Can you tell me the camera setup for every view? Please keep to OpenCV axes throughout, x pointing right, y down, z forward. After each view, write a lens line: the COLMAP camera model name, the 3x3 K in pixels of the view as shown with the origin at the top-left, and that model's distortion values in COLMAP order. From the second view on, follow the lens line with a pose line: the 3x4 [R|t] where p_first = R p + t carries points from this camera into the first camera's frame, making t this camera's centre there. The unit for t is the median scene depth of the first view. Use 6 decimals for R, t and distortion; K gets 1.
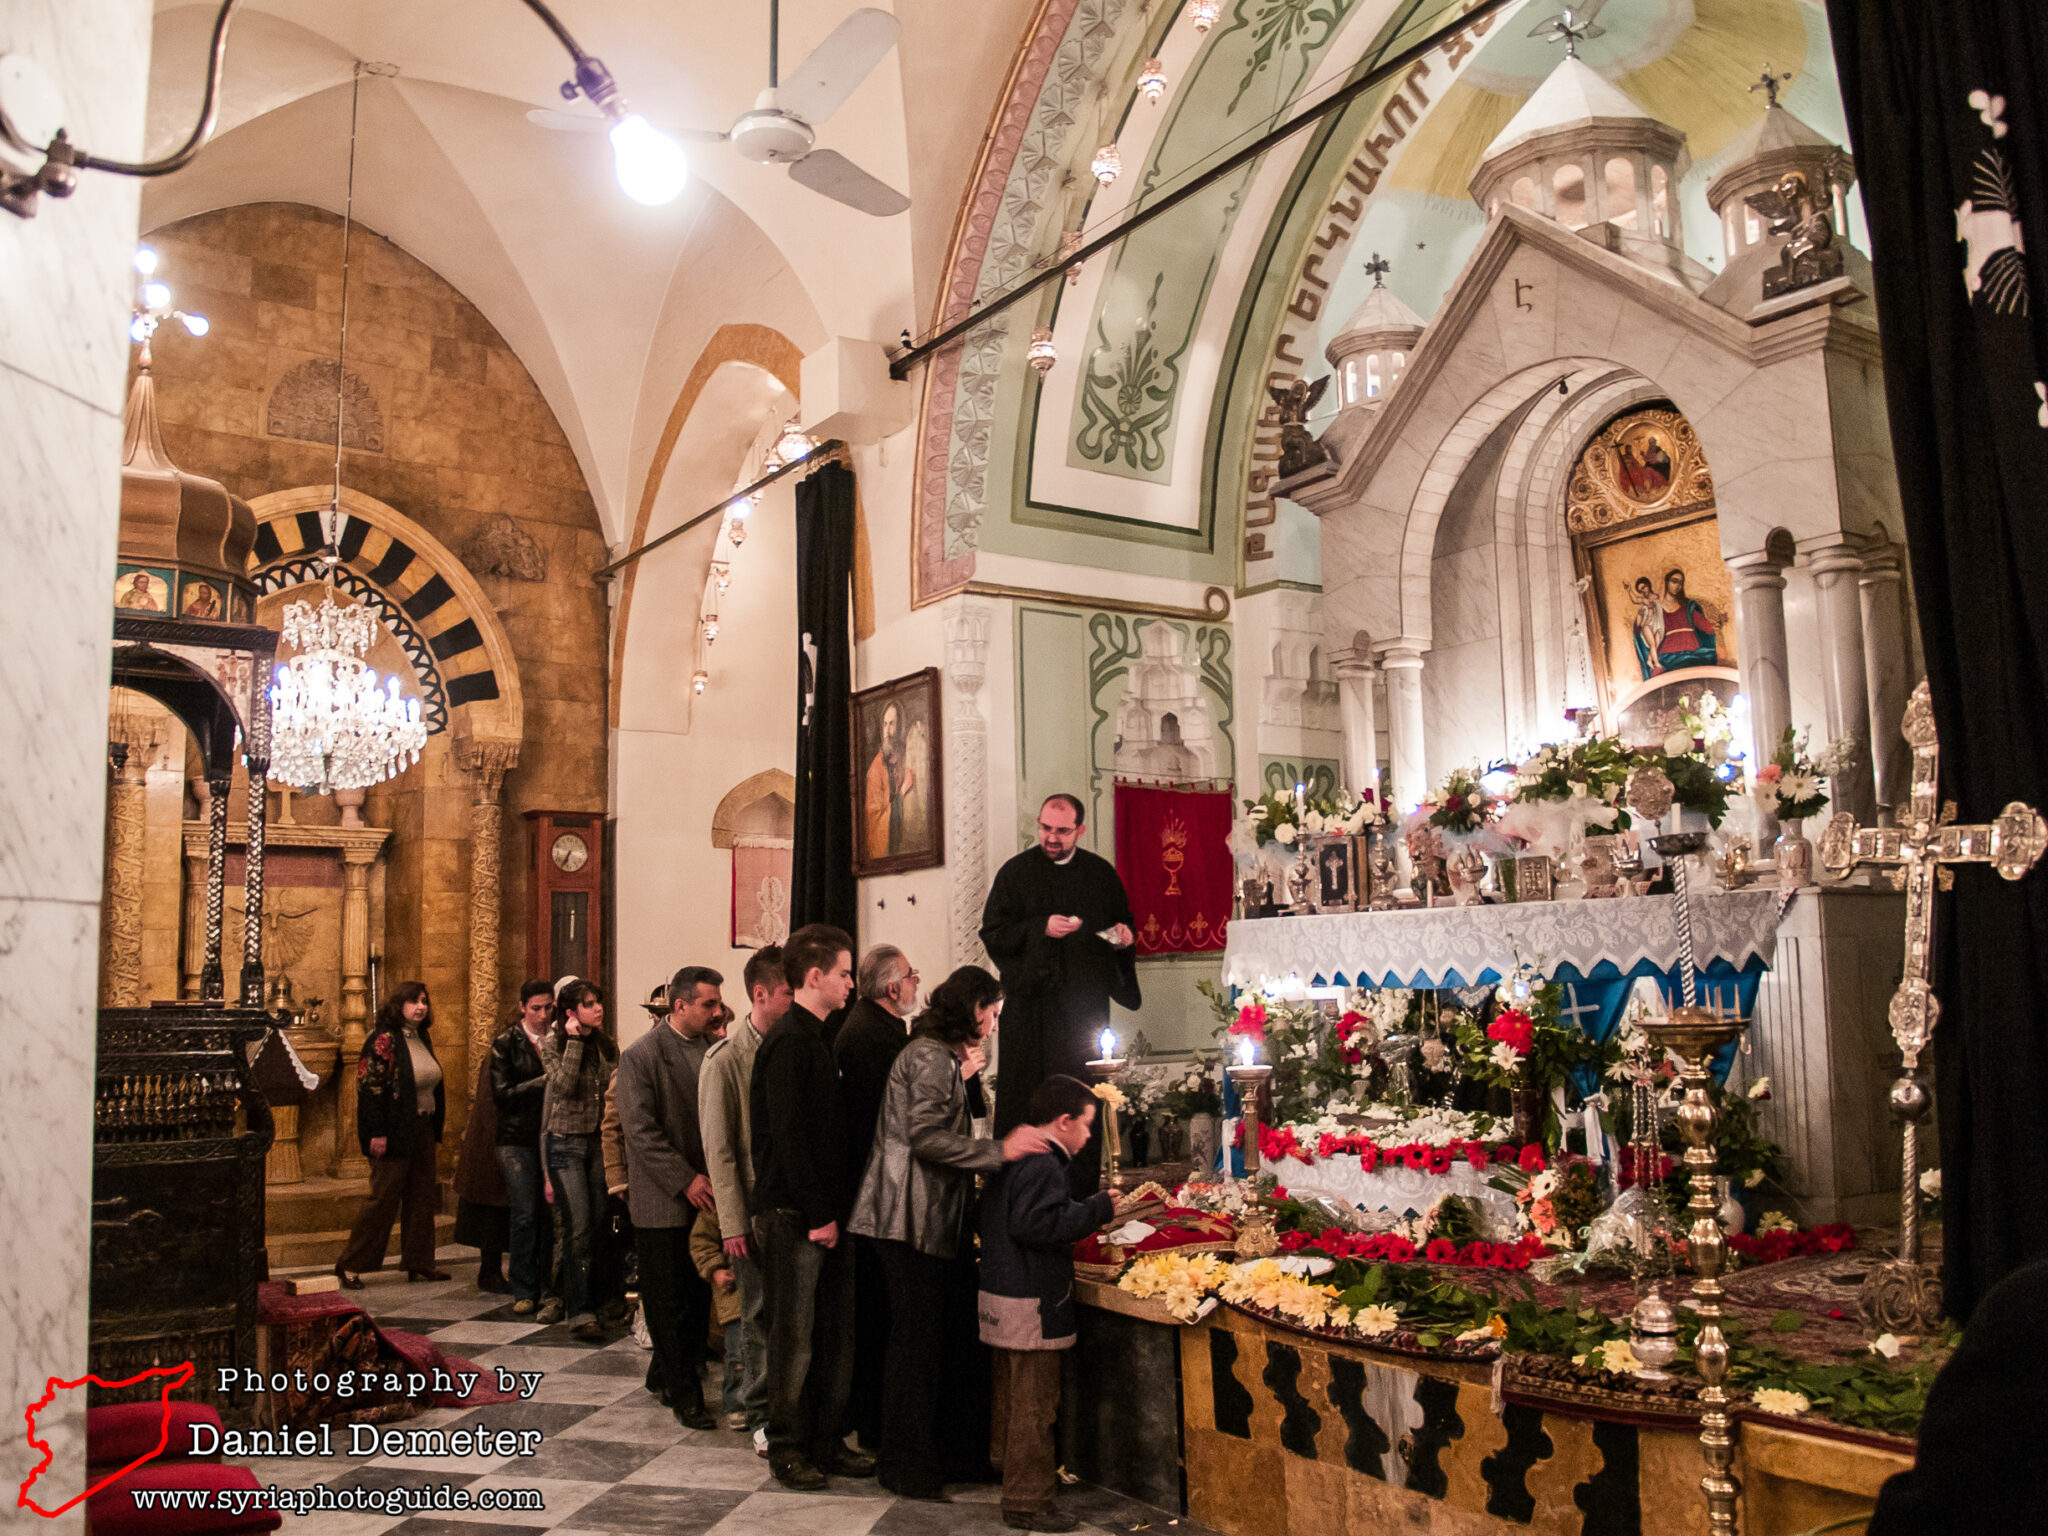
lens RADIAL K [[1720.9, 0, 1024.0], [0, 1720.9, 768.0], [0, 0, 1]] dist [-0.127179, 0.087647]
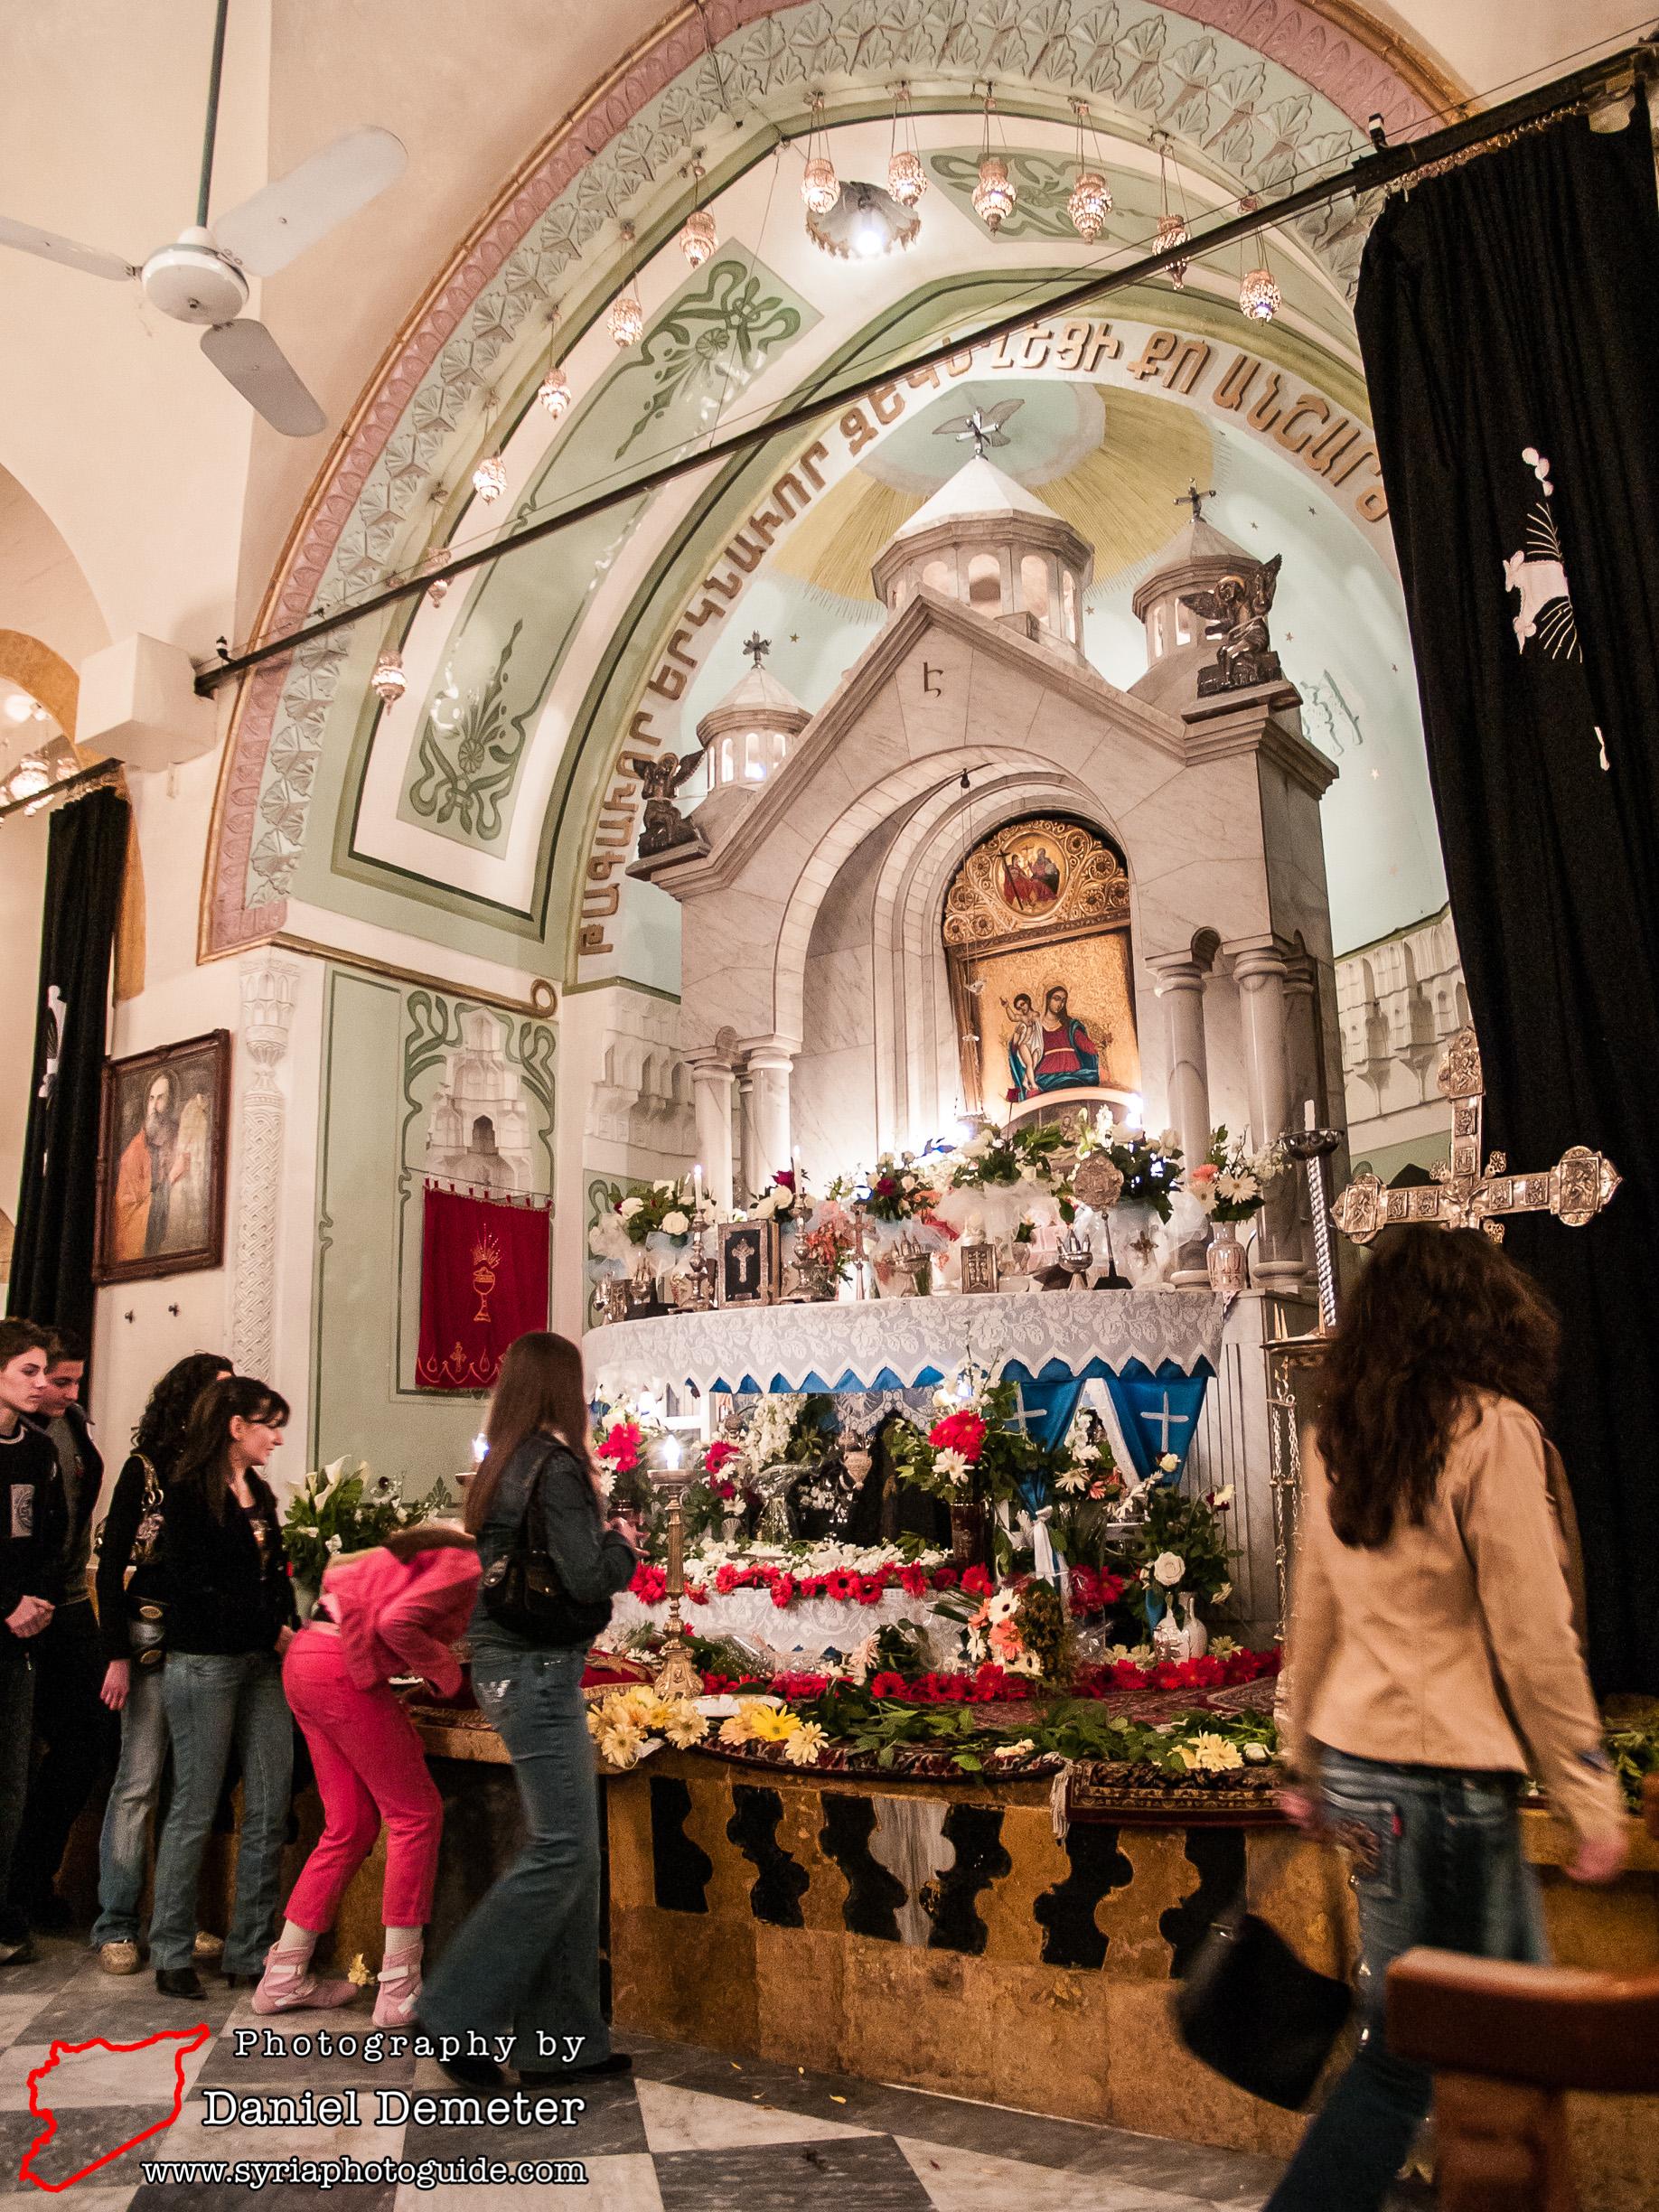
lens RADIAL K [[1810.0, 0, 829.5], [0, 1810.0, 1106.0], [0, 0, 1]] dist [-0.132418, 0.092214]
pose [[0.932936, 0.078891, 0.351292, -0.087680], [-0.042952, 0.993118, -0.108959, 0.065655], [-0.357470, 0.086563, 0.929904, 0.100345]]
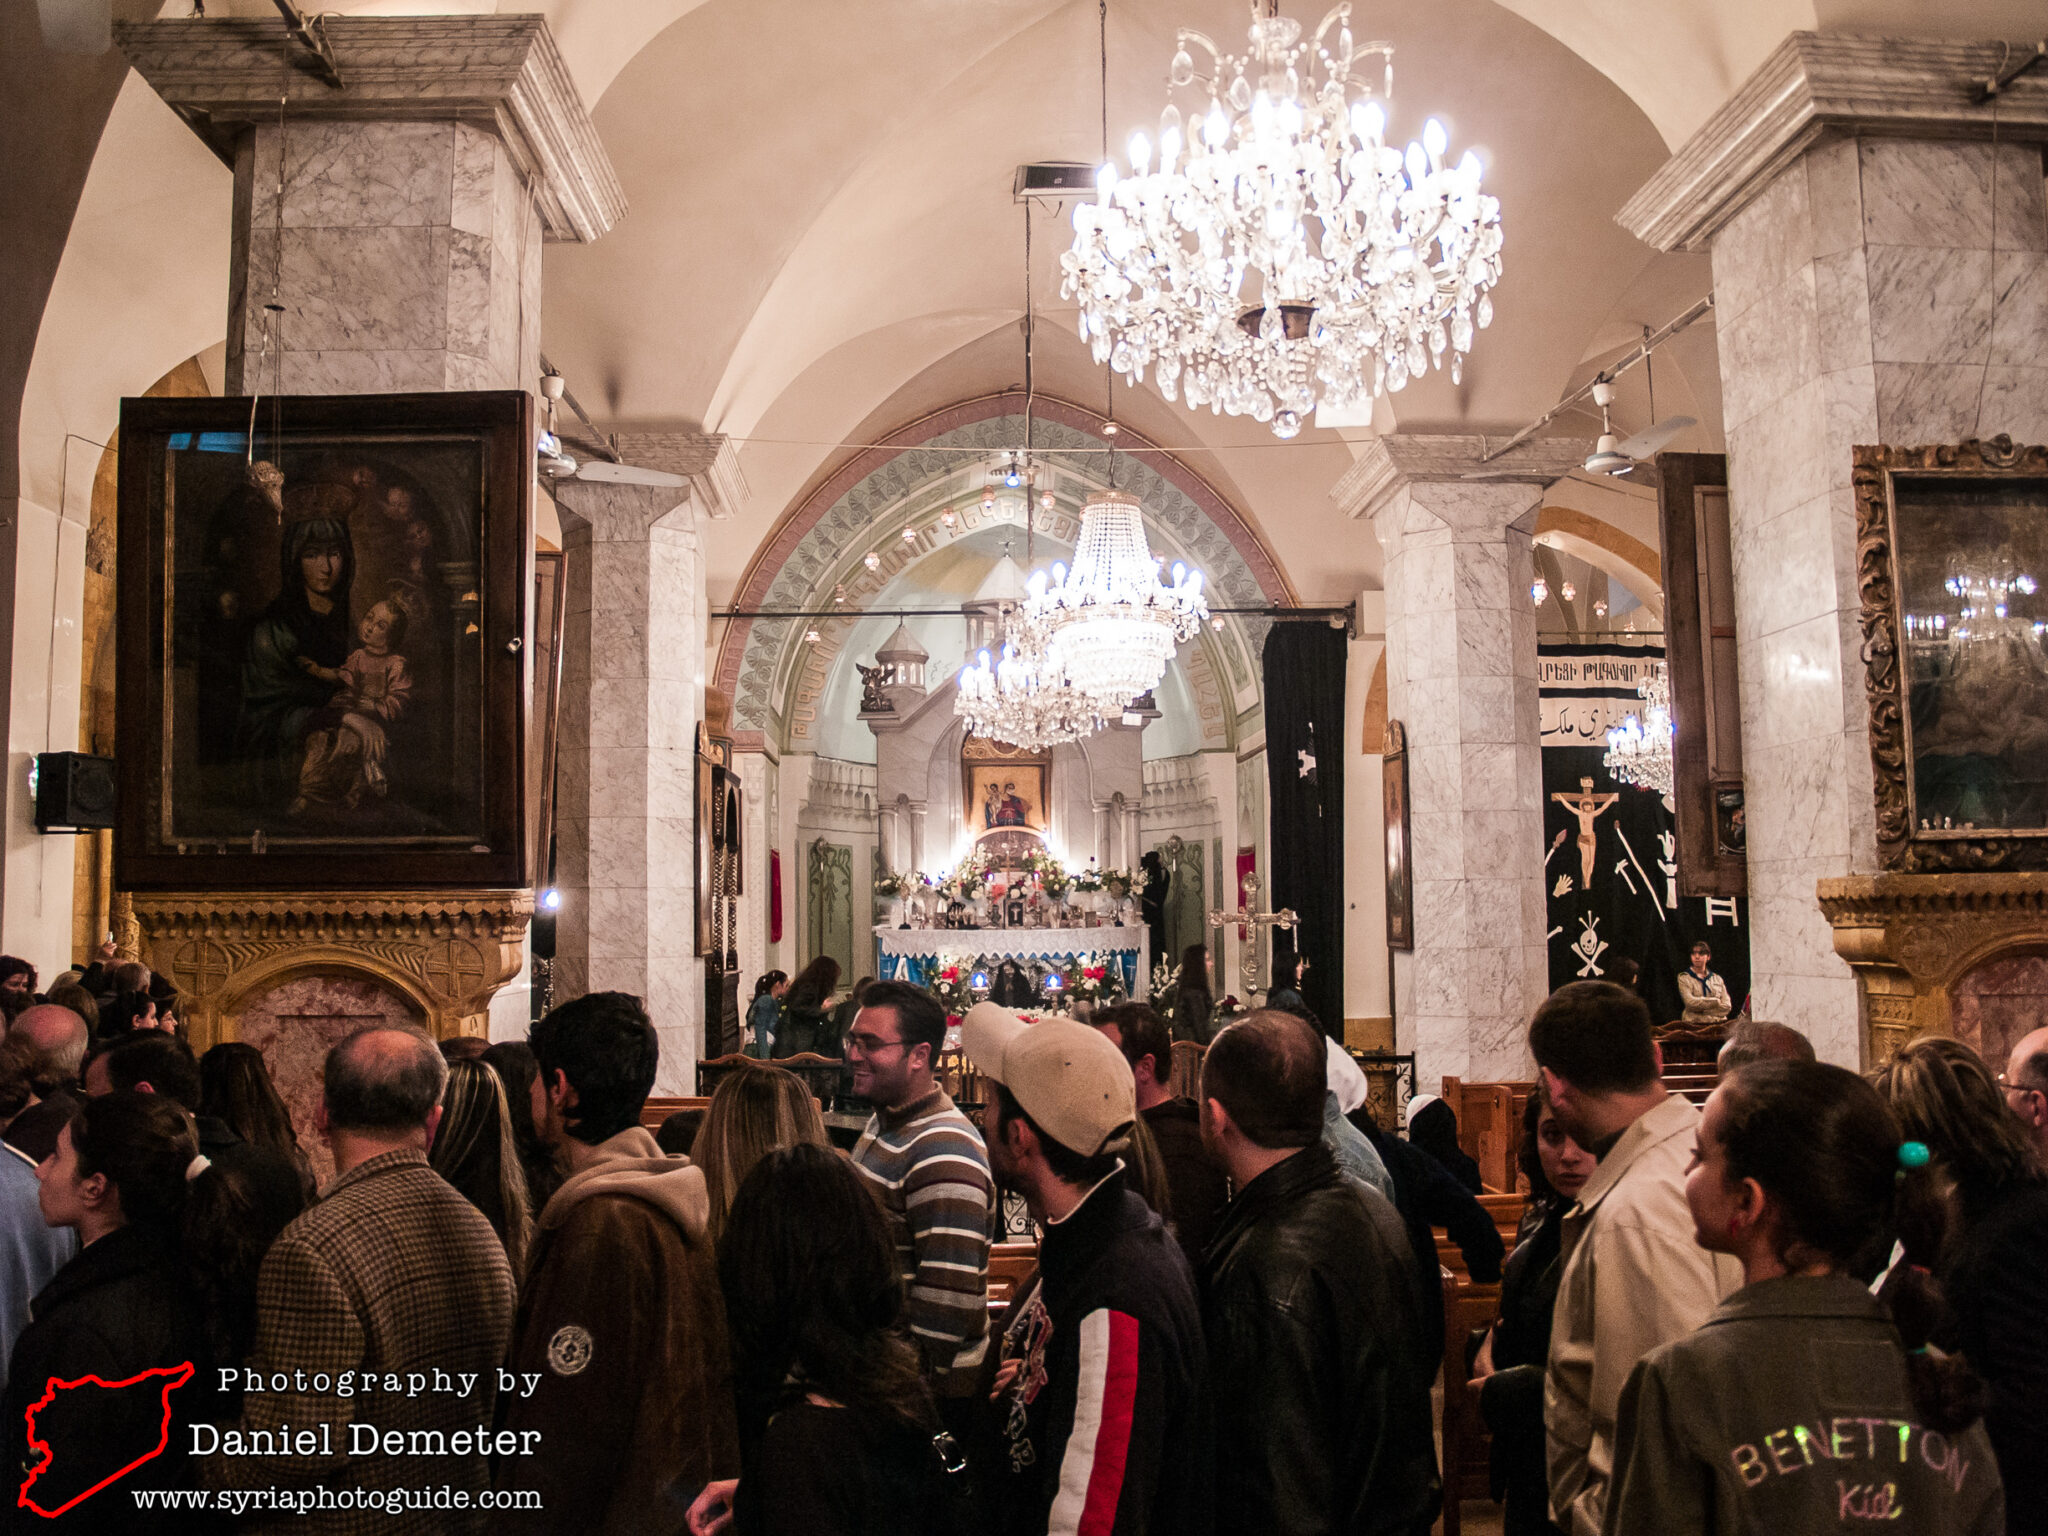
lens RADIAL K [[1675.8, 0, 1050.0], [0, 1675.8, 768.1], [0, 0, 1]] dist [-0.132418, 0.092214]
pose [[0.501708, 0.093969, 0.859918, -1.582936], [-0.103180, 0.993486, -0.048366, -0.030852], [-0.858861, -0.064460, 0.508136, -0.233085]]
